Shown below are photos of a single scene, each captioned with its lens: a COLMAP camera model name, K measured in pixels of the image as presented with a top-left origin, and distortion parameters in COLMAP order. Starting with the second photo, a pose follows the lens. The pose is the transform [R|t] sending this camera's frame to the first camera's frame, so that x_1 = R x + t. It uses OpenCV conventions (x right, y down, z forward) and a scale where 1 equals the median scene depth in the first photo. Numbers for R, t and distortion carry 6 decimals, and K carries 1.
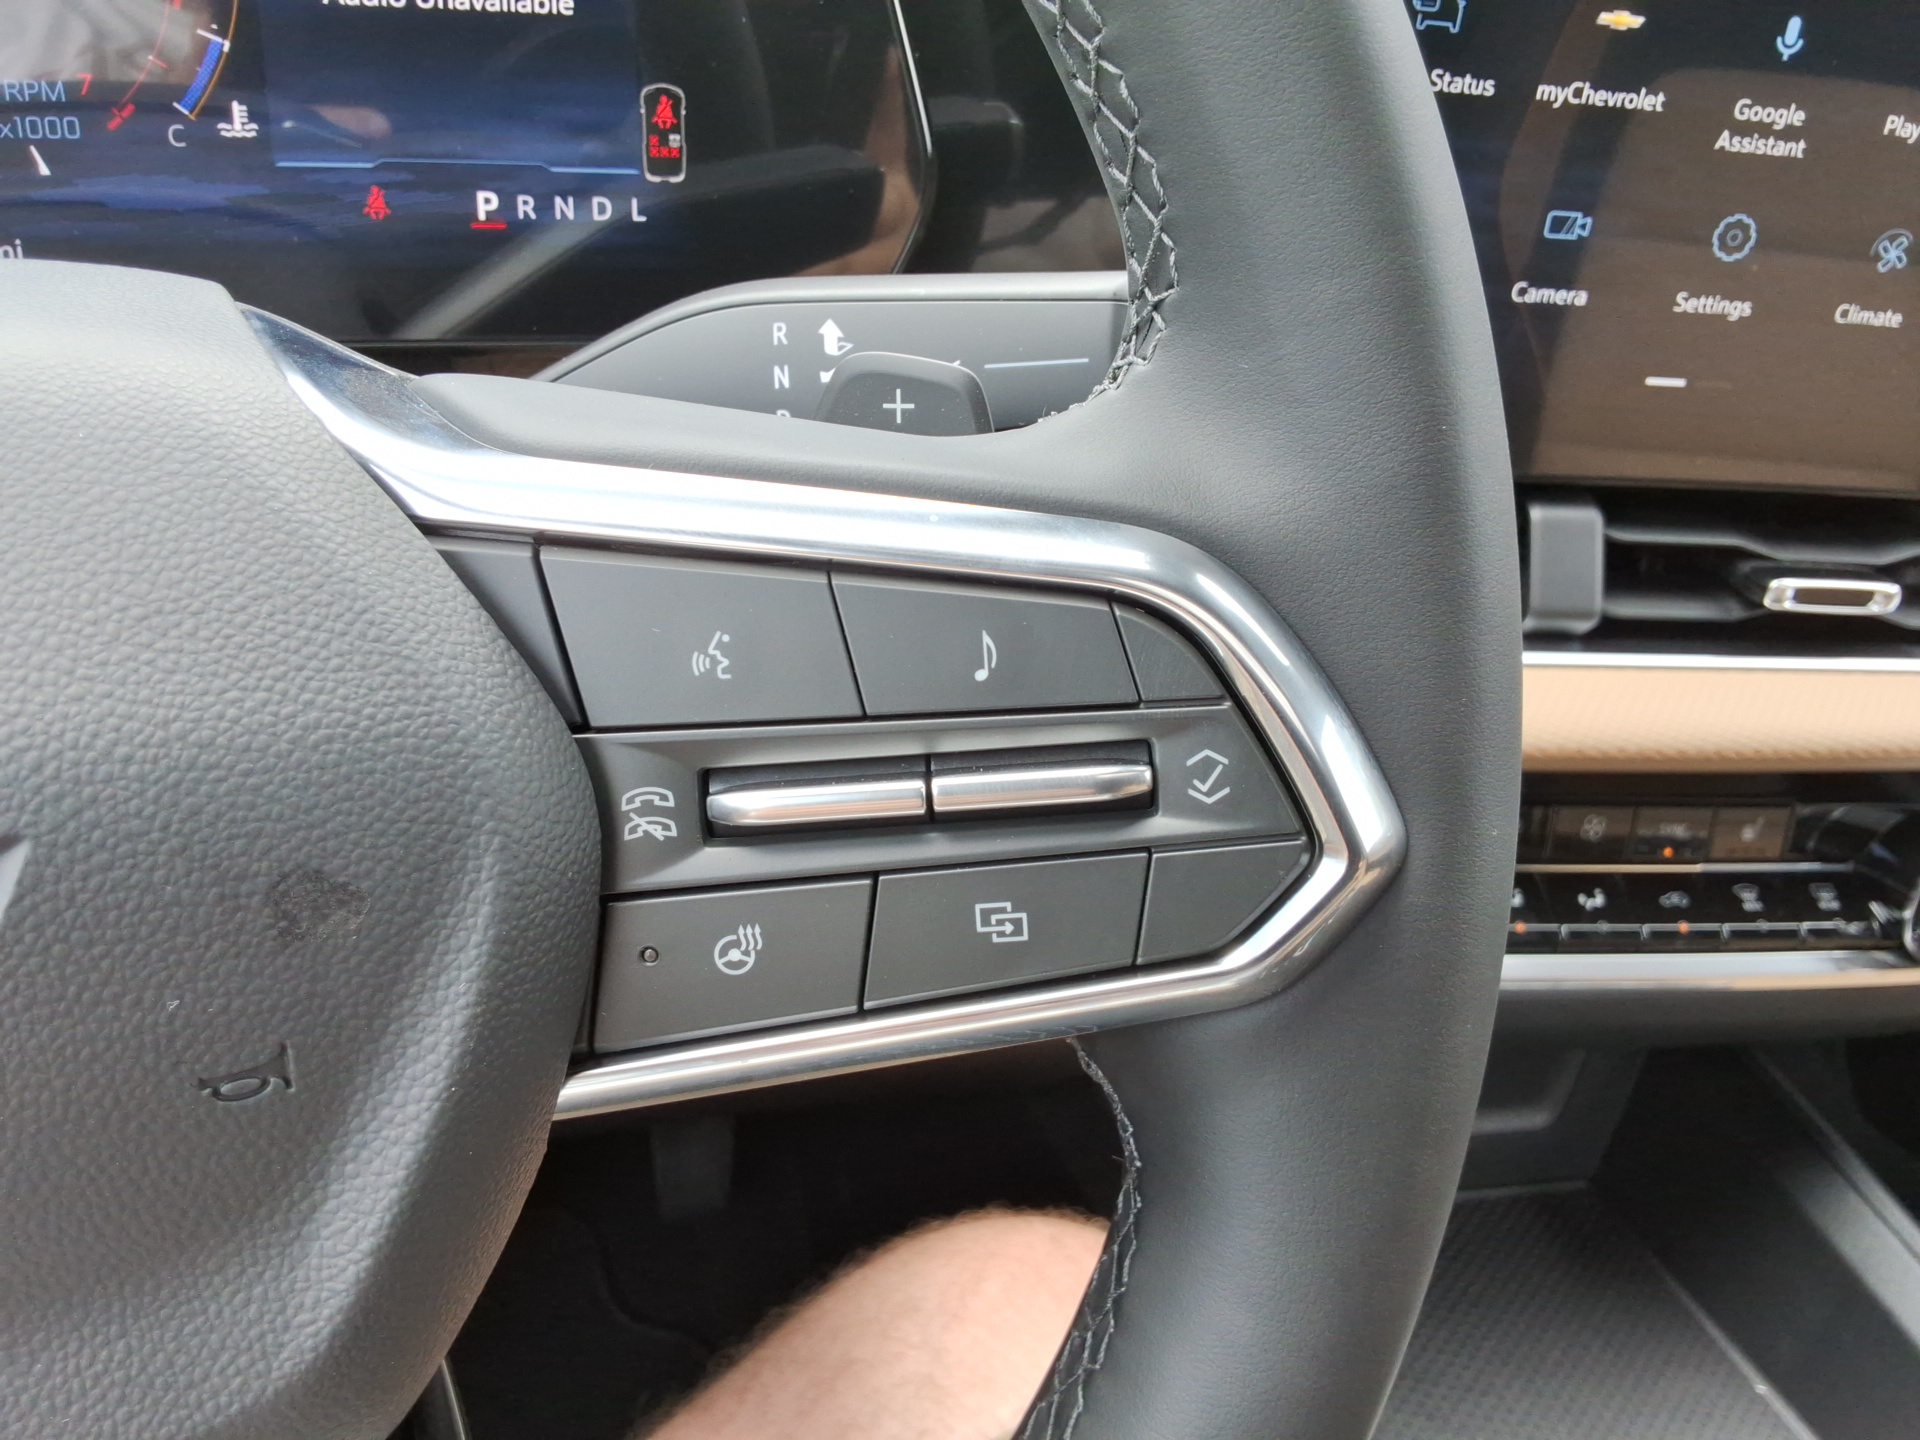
lens RADIAL K [[1558.2, 0, 978.2], [0, 1558.2, 697.4], [0, 0, 1]] dist [0.088490, -0.171629]
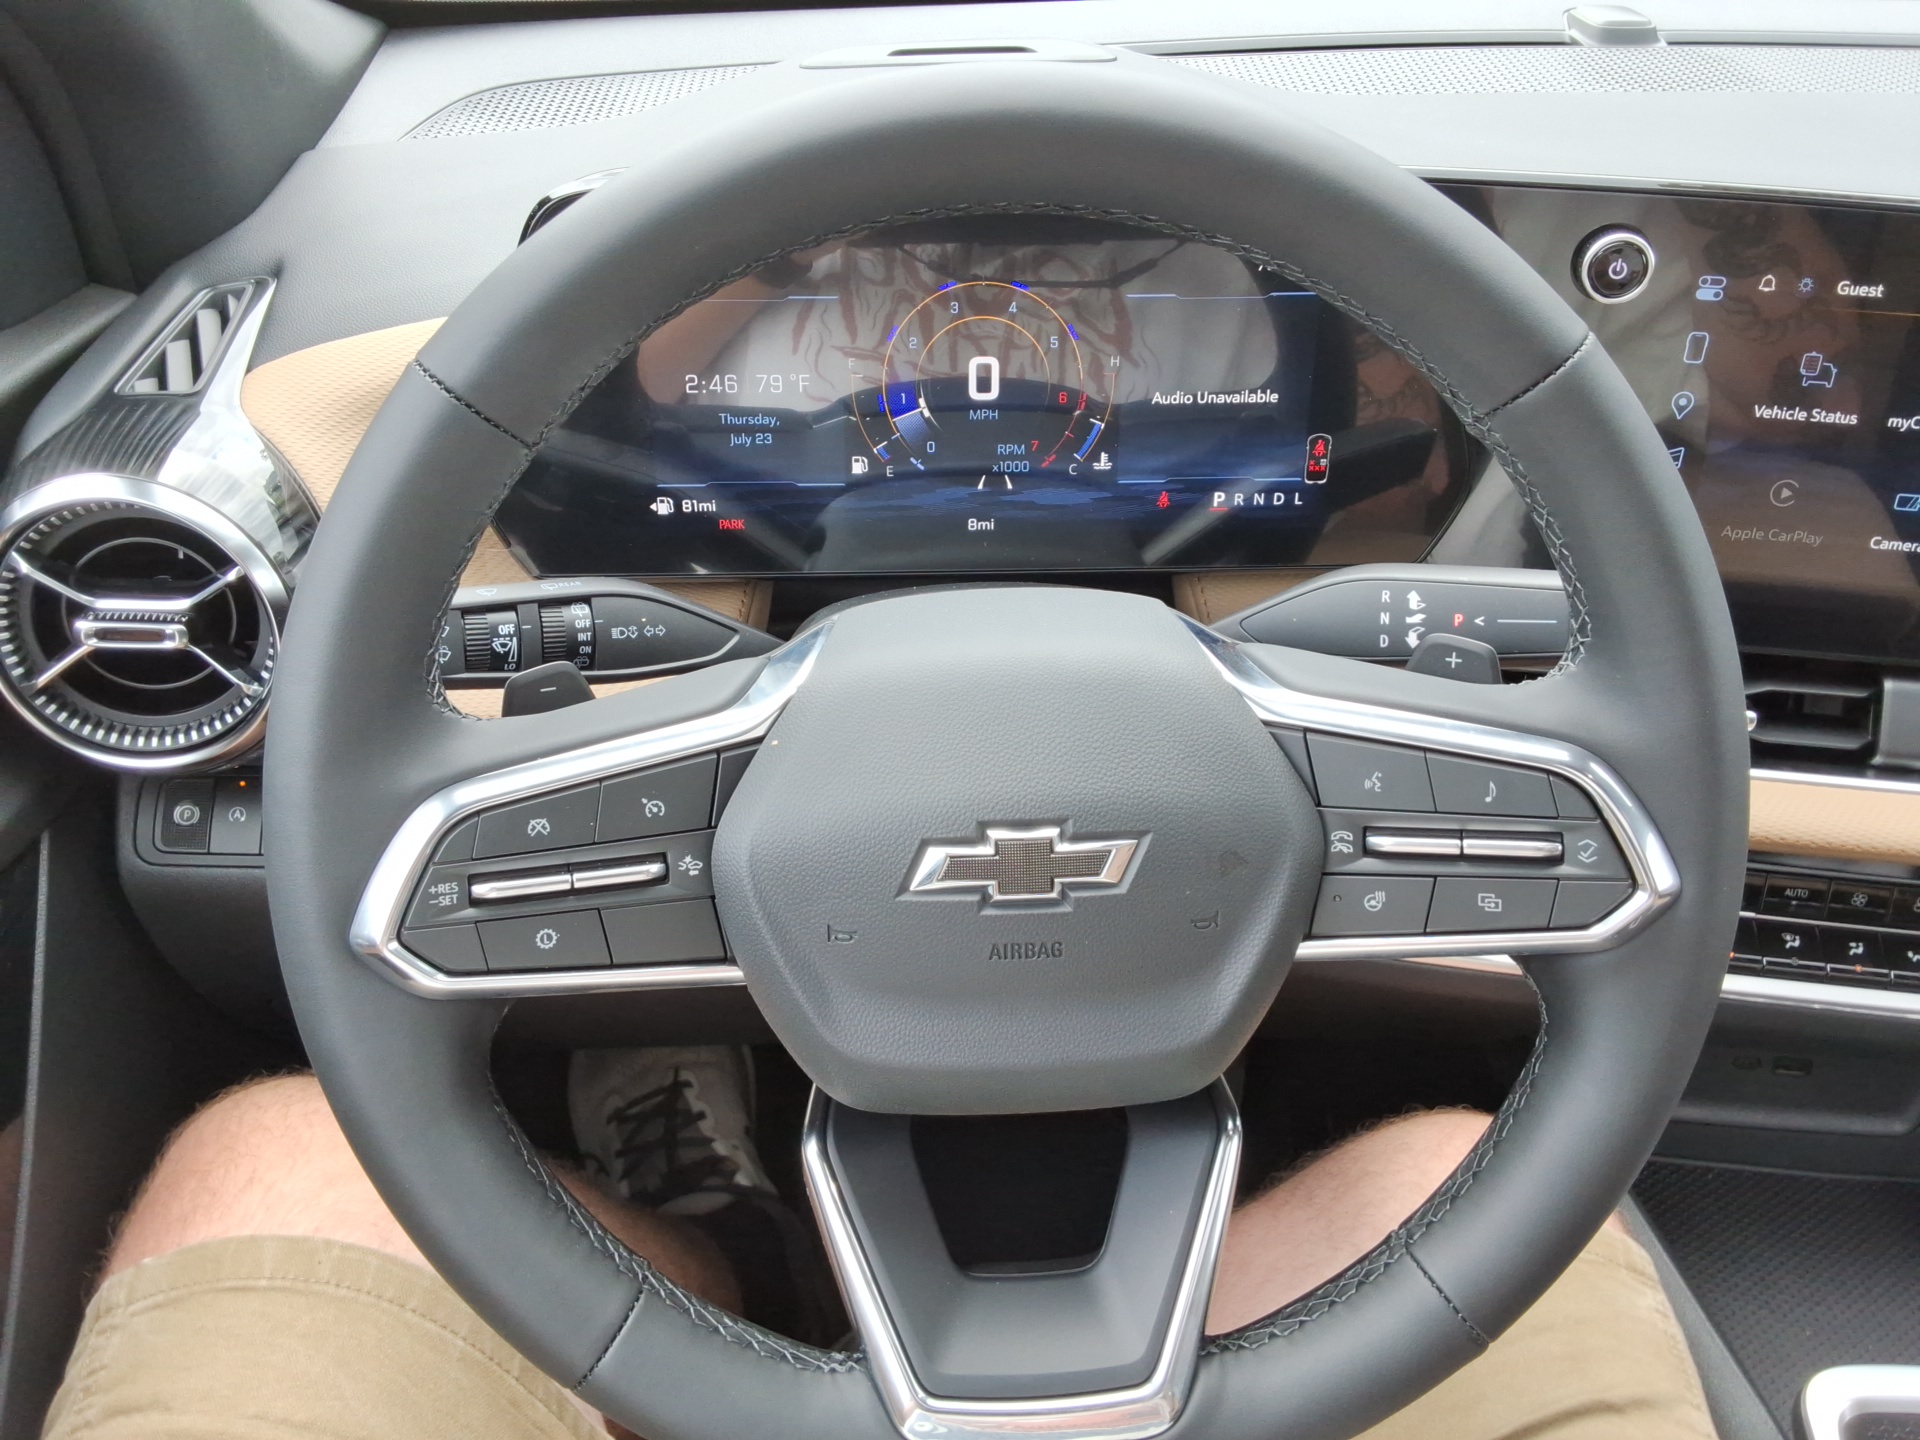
lens RADIAL K [[1526.6, 0, 985.4], [0, 1526.6, 694.6], [0, 0, 1]] dist [0.126879, -0.226545]
pose [[0.953653, 0.071851, -0.292205, -0.034302], [-0.073883, 0.997259, 0.004092, -0.081911], [0.291697, 0.017687, 0.956347, -0.968268]]
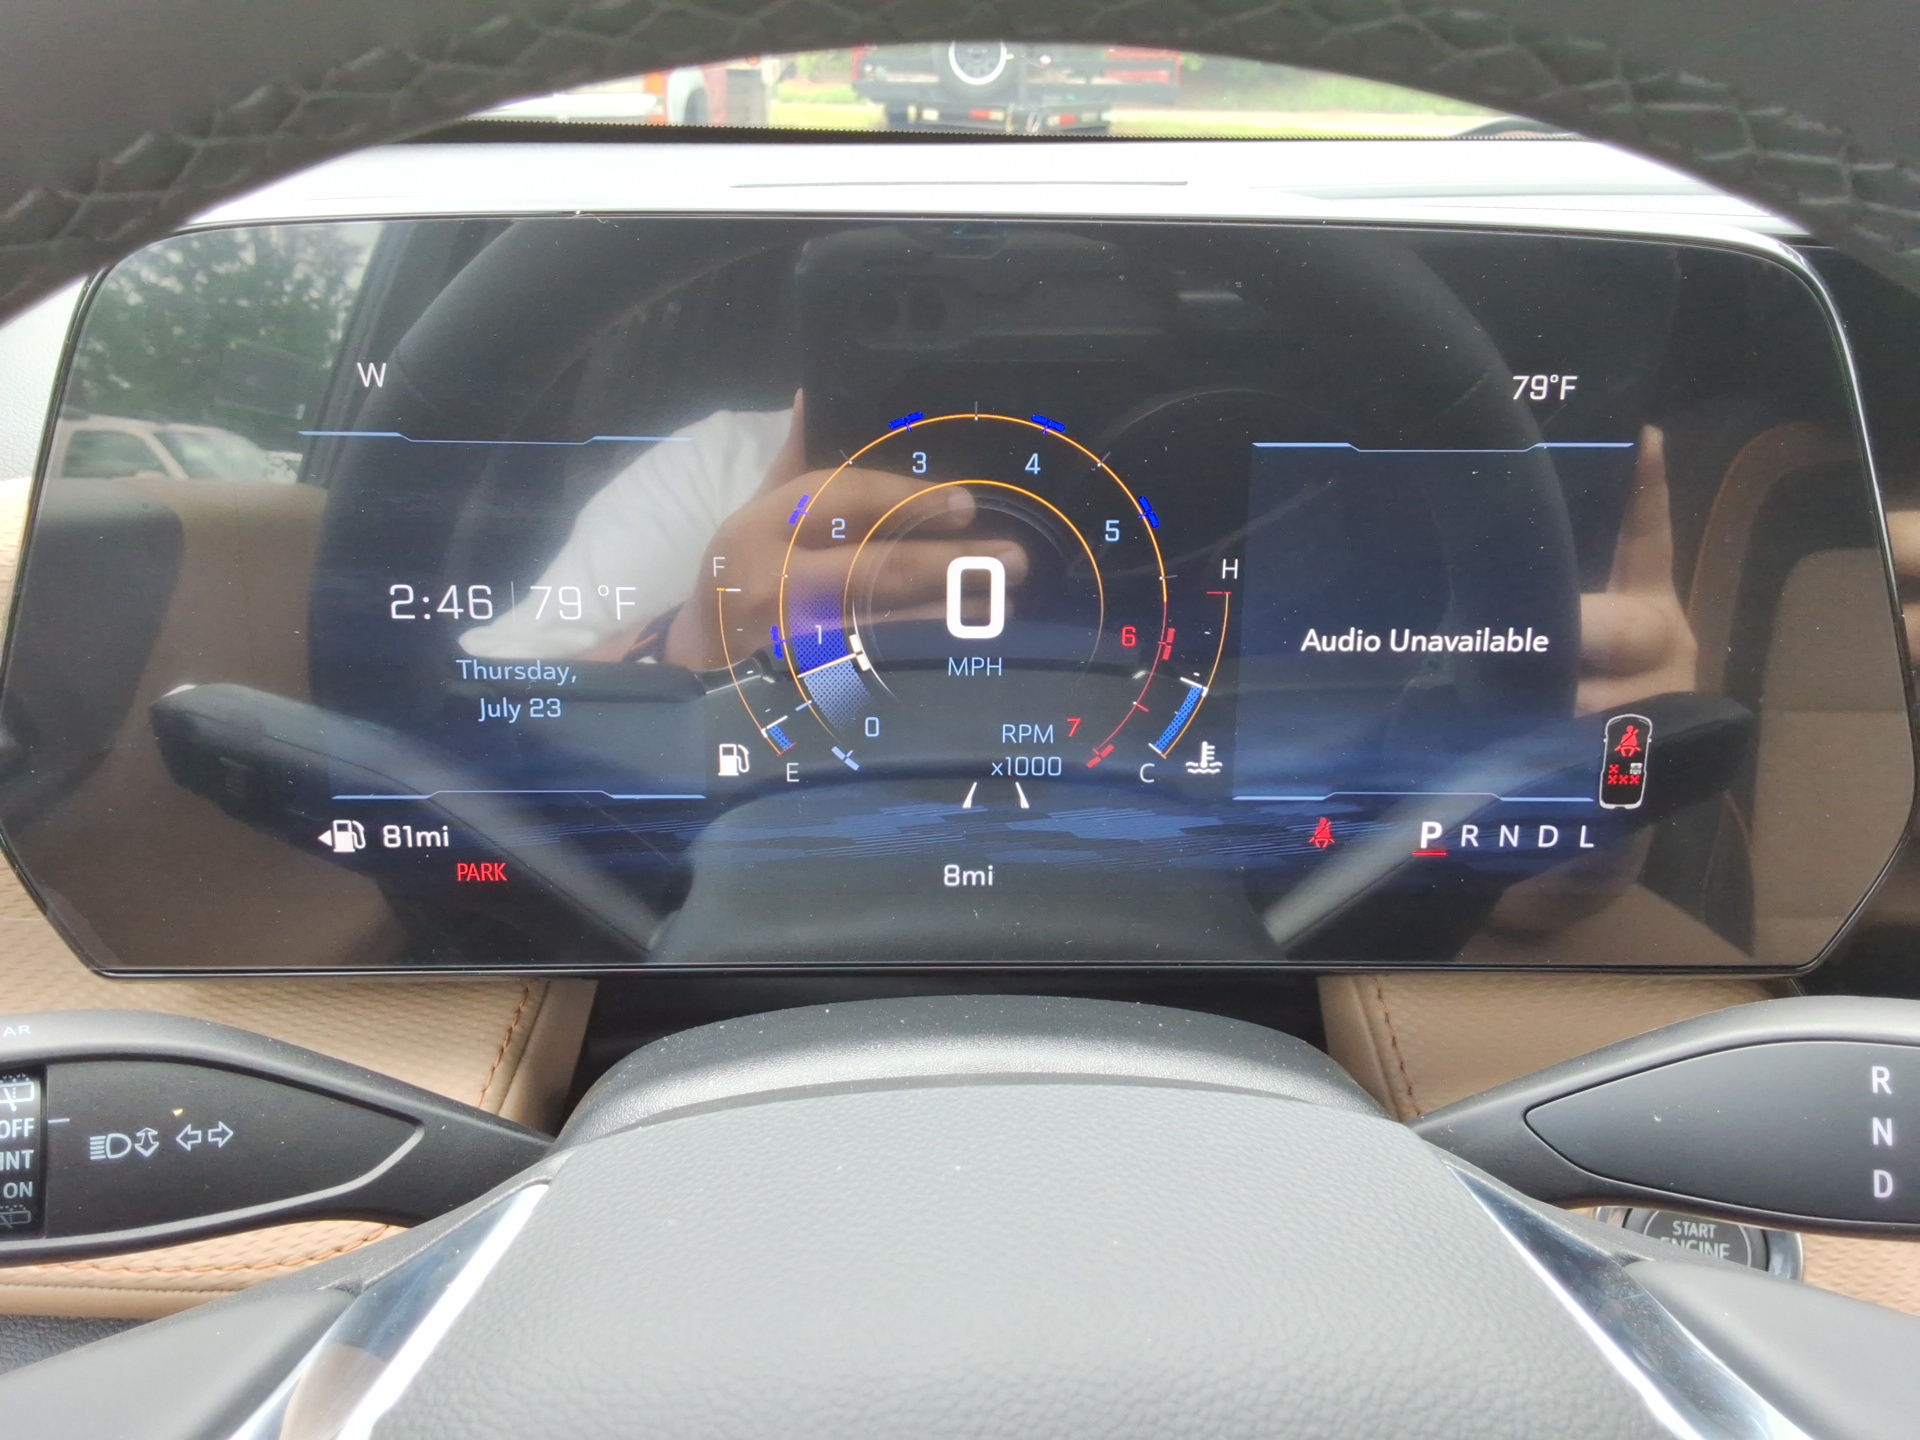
lens RADIAL K [[1547.8, 0, 978.9], [0, 1547.8, 710.8], [0, 0, 1]] dist [0.116448, -0.192361]
pose [[0.947663, 0.032498, -0.317615, -0.325665], [-0.089172, 0.982159, -0.165567, -0.243787], [0.306568, 0.185224, 0.933653, 0.015405]]
